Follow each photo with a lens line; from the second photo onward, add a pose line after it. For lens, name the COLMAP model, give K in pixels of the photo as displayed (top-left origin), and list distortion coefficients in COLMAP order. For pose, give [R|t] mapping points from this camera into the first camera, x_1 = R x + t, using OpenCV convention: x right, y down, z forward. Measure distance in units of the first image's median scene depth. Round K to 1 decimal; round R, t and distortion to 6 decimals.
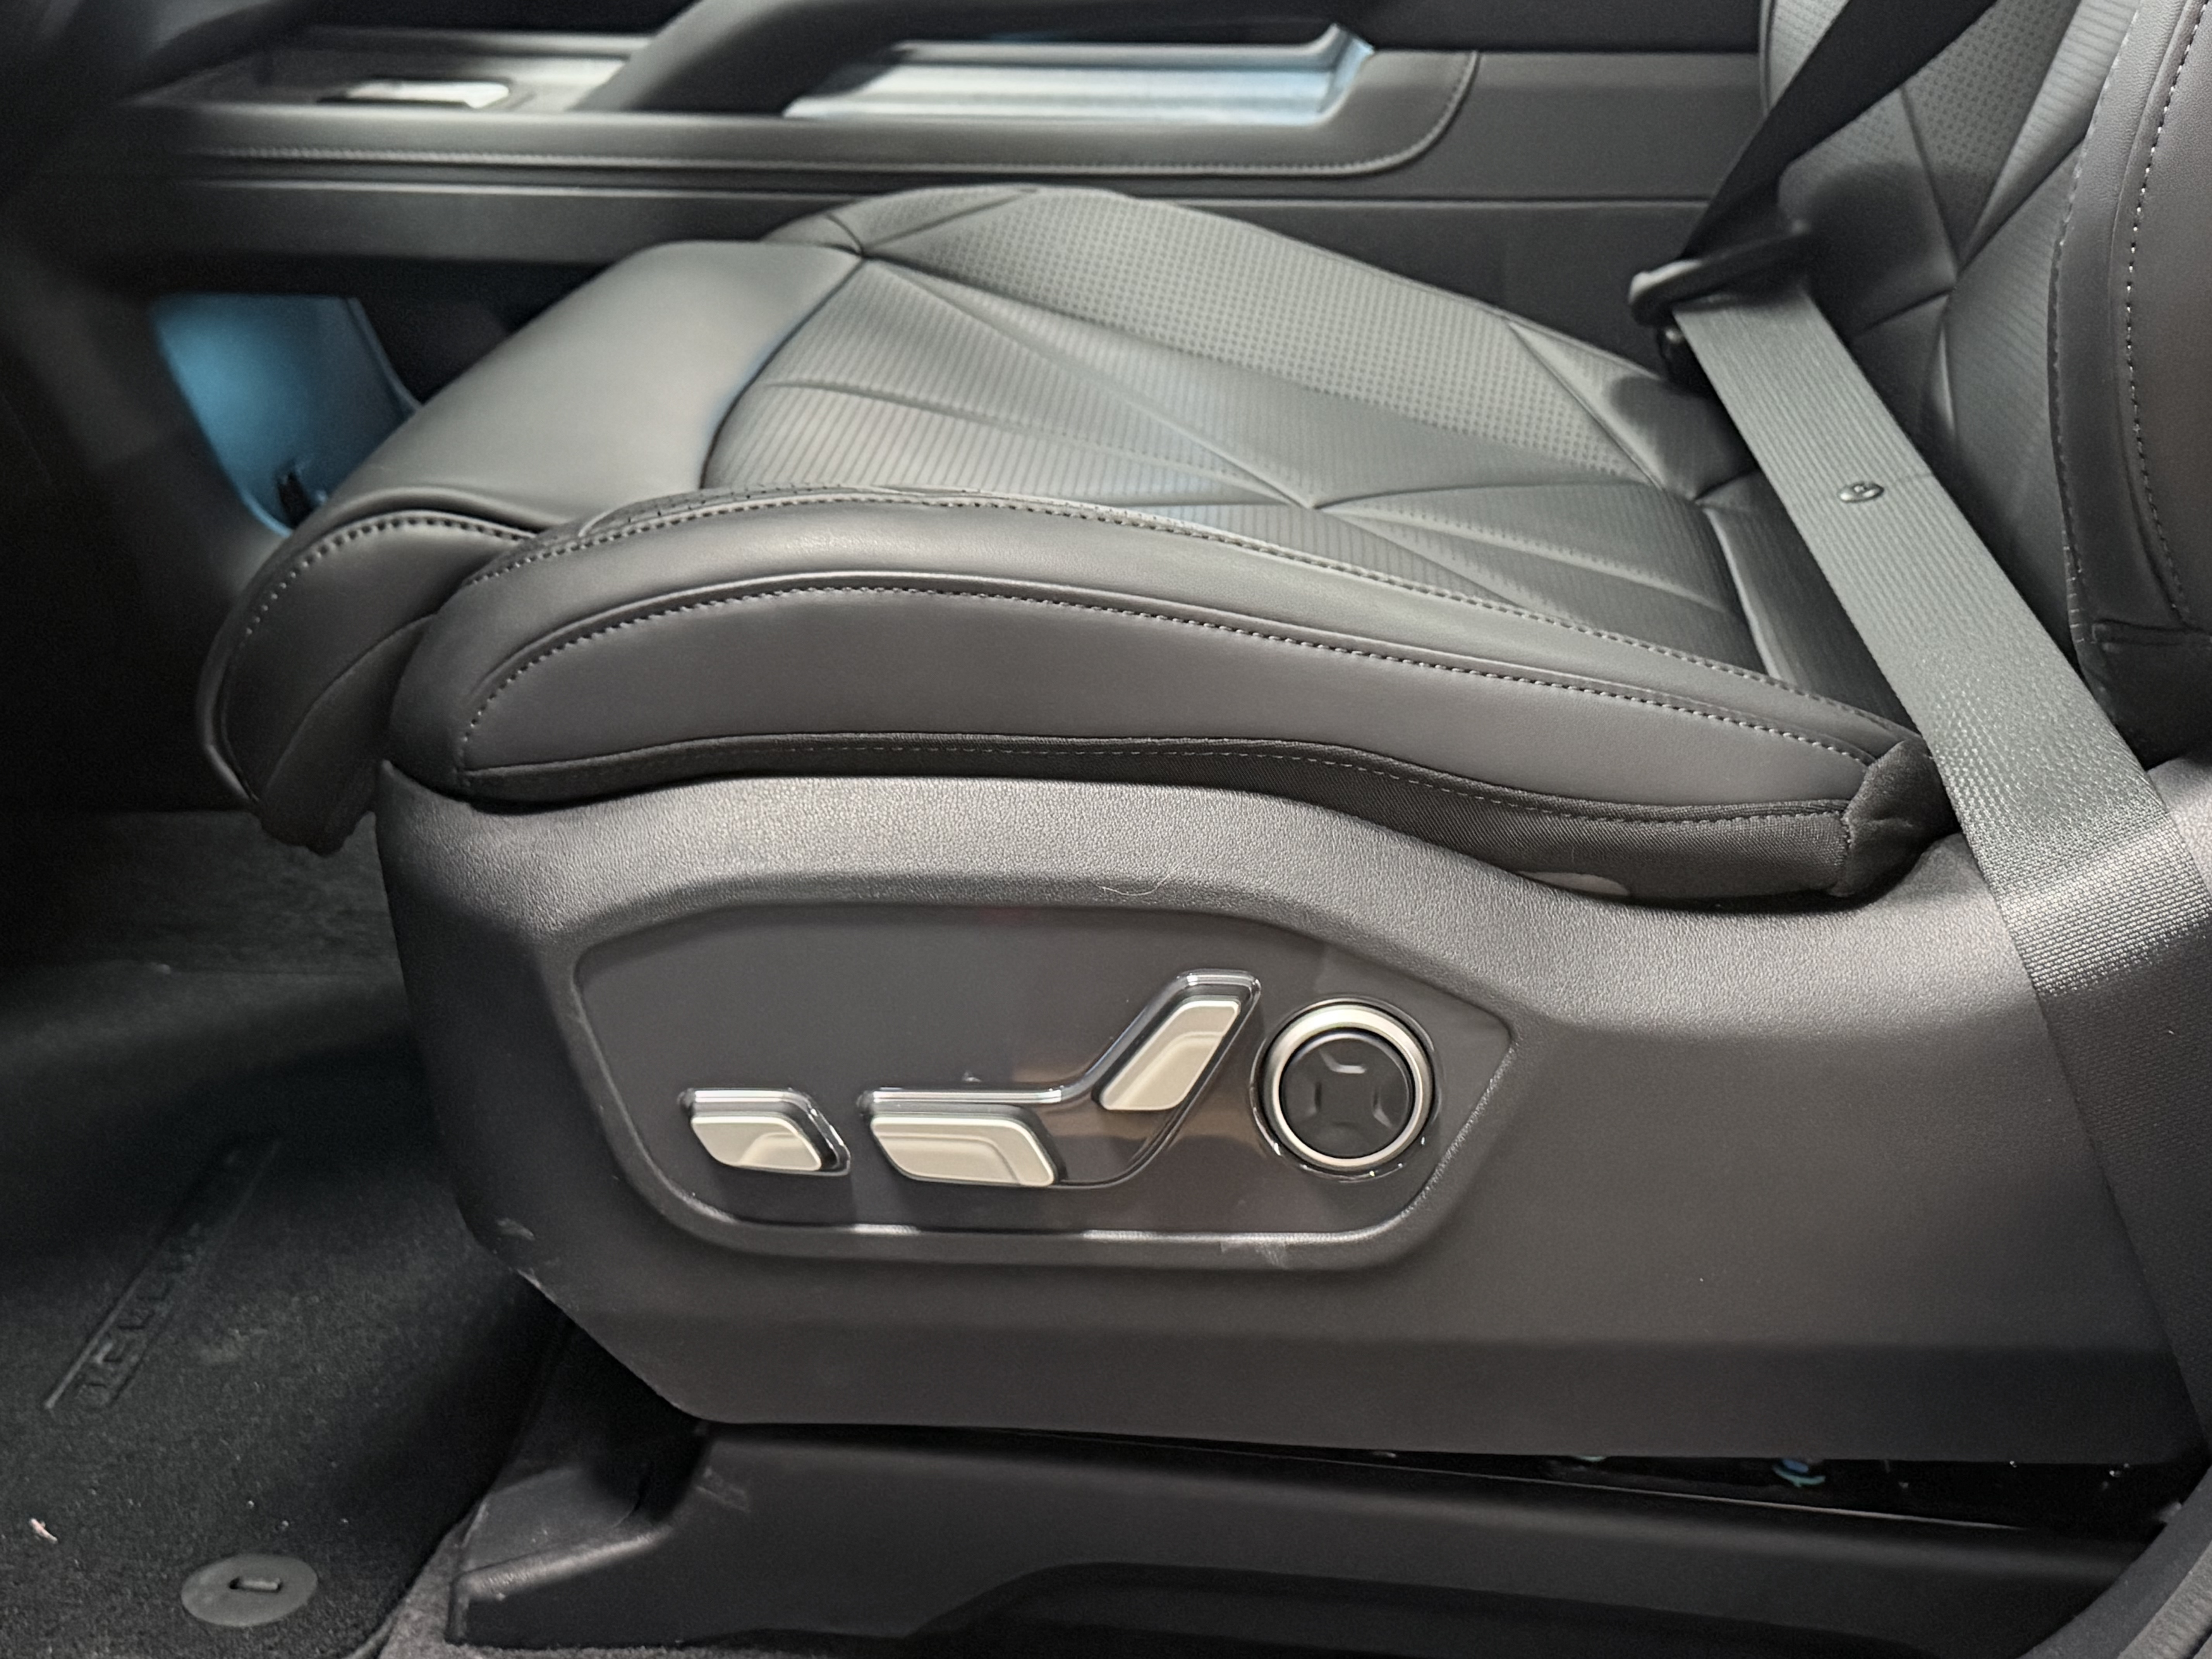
lens RADIAL K [[3023.8, 0, 1106.0], [0, 3023.8, 829.5], [0, 0, 1]] dist [0.162372, -0.357680]
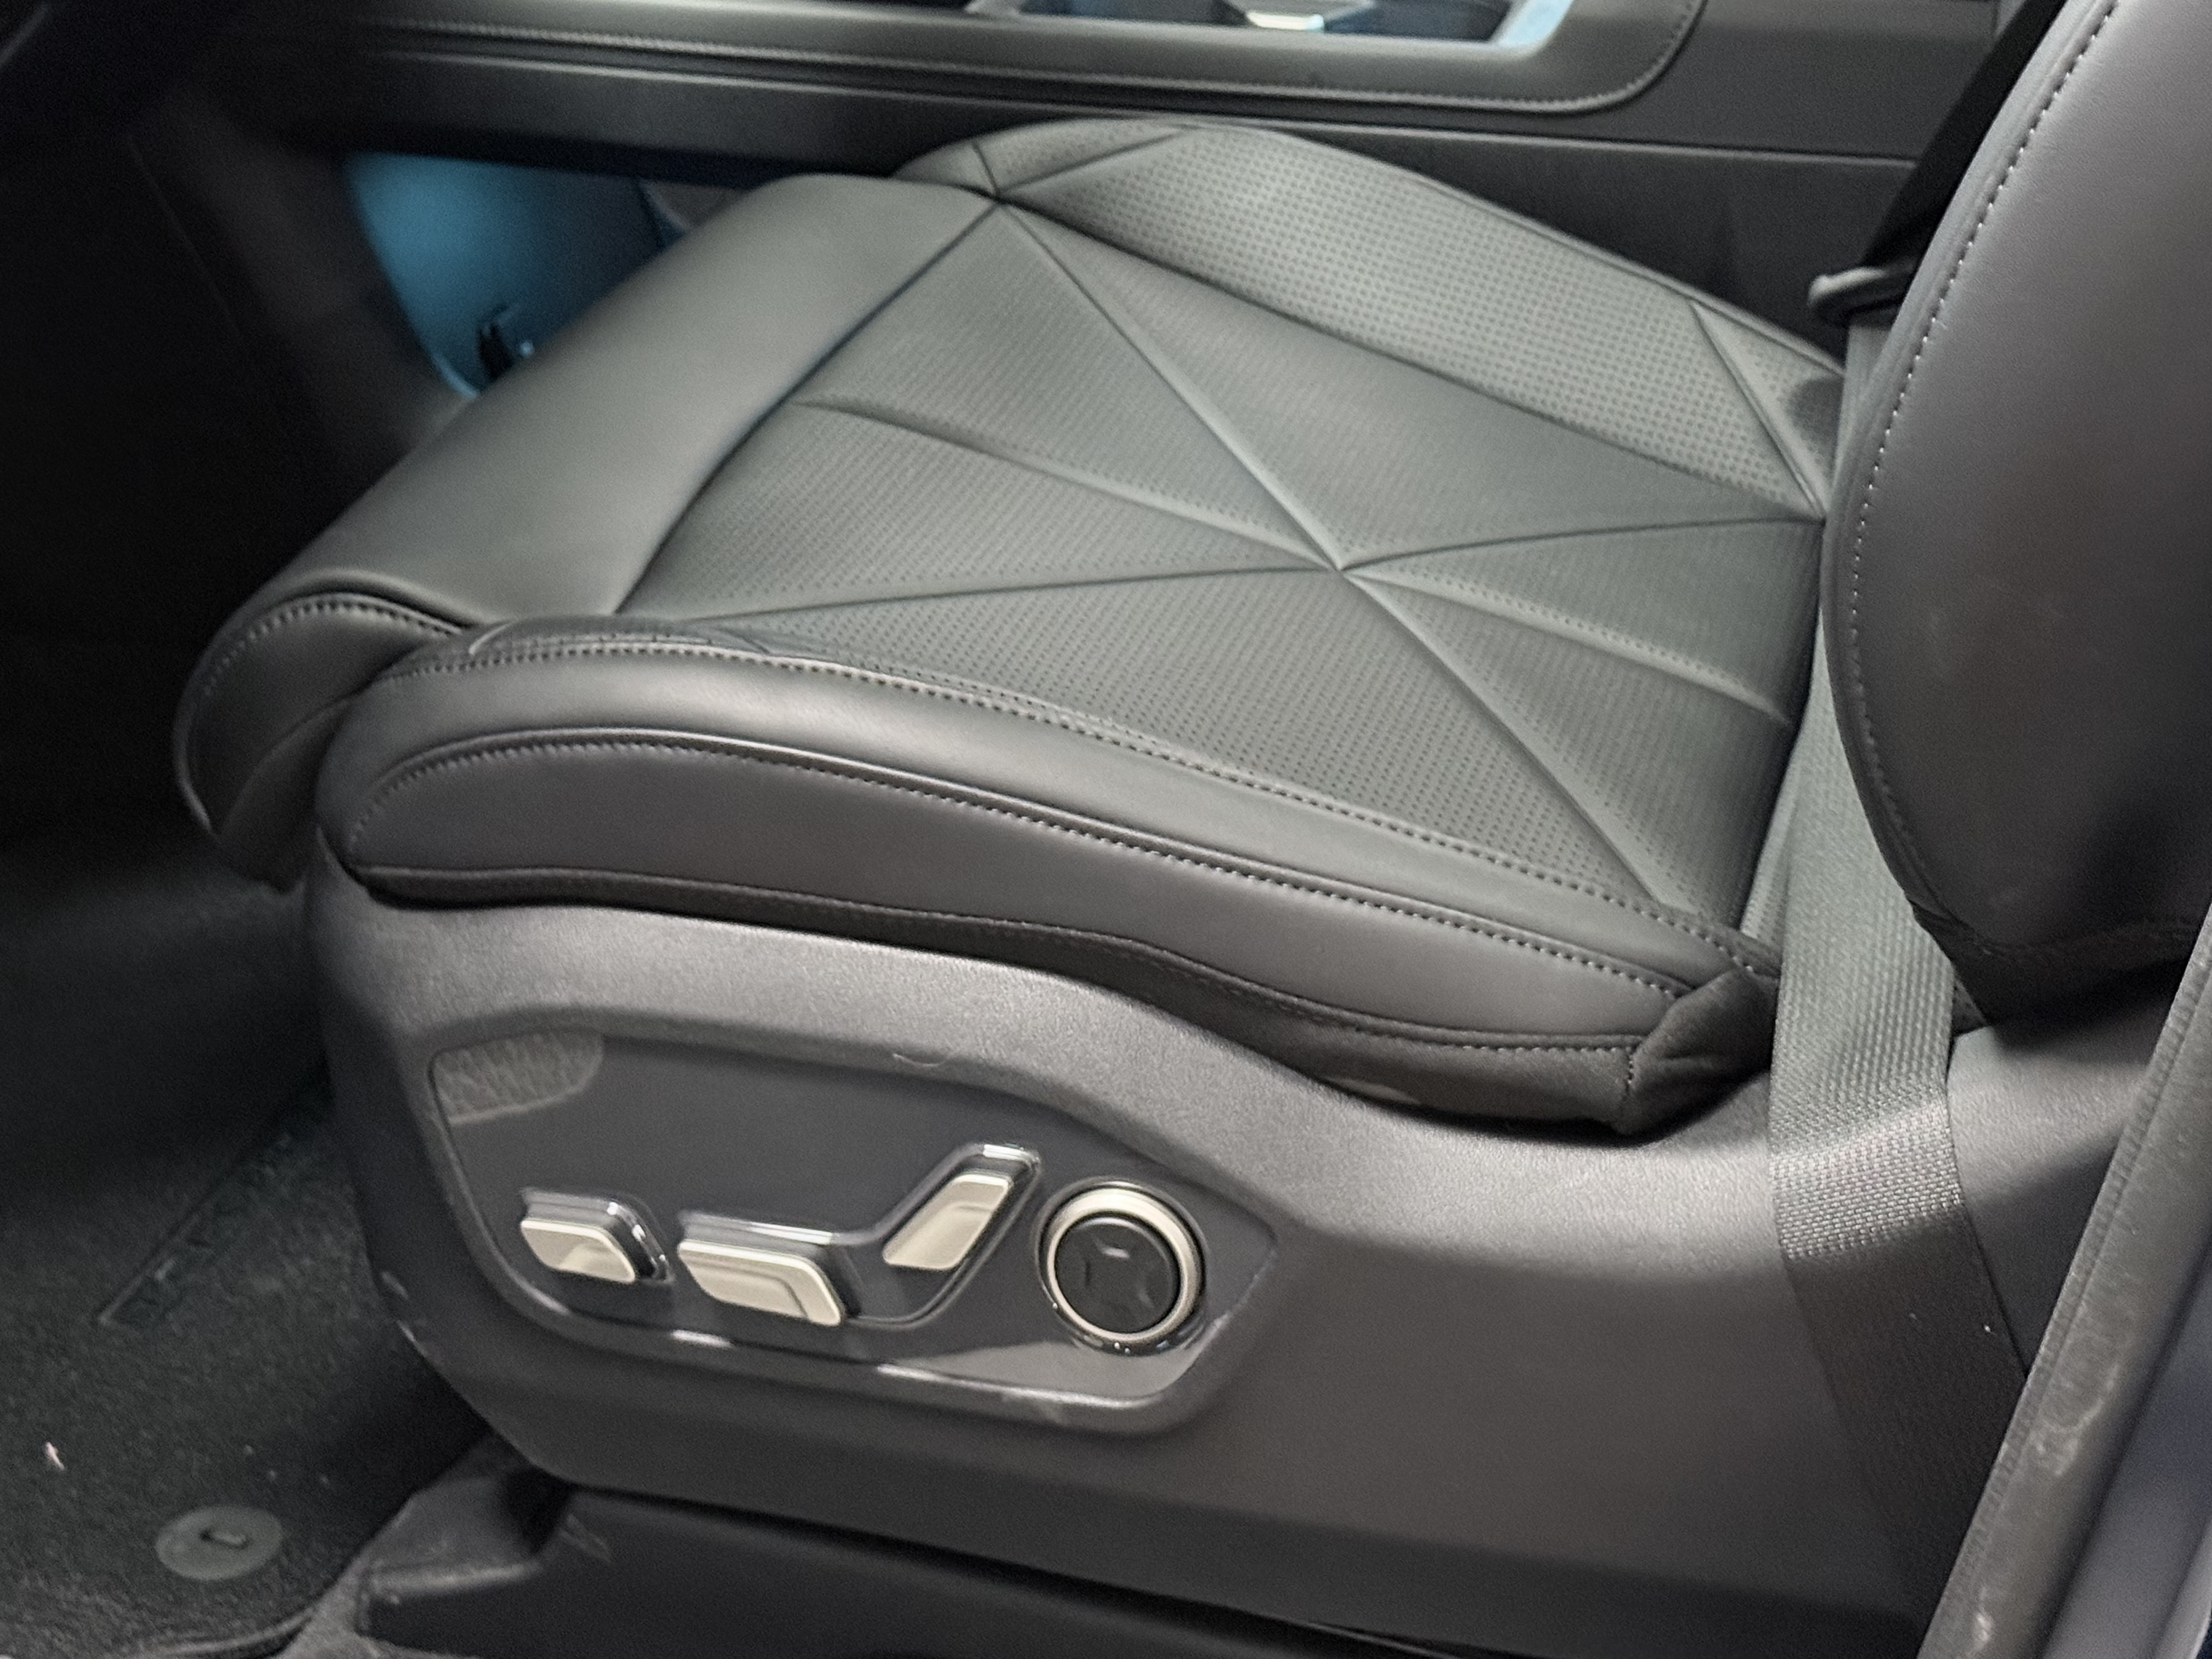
lens RADIAL K [[3732.2, 0, 1106.0], [0, 3732.2, 829.5], [0, 0, 1]] dist [0.121577, 0.035276]
pose [[0.974066, 0.093595, -0.206000, 0.297767], [-0.067874, 0.989374, 0.128576, -0.207491], [0.215845, -0.111259, 0.970068, -0.200097]]
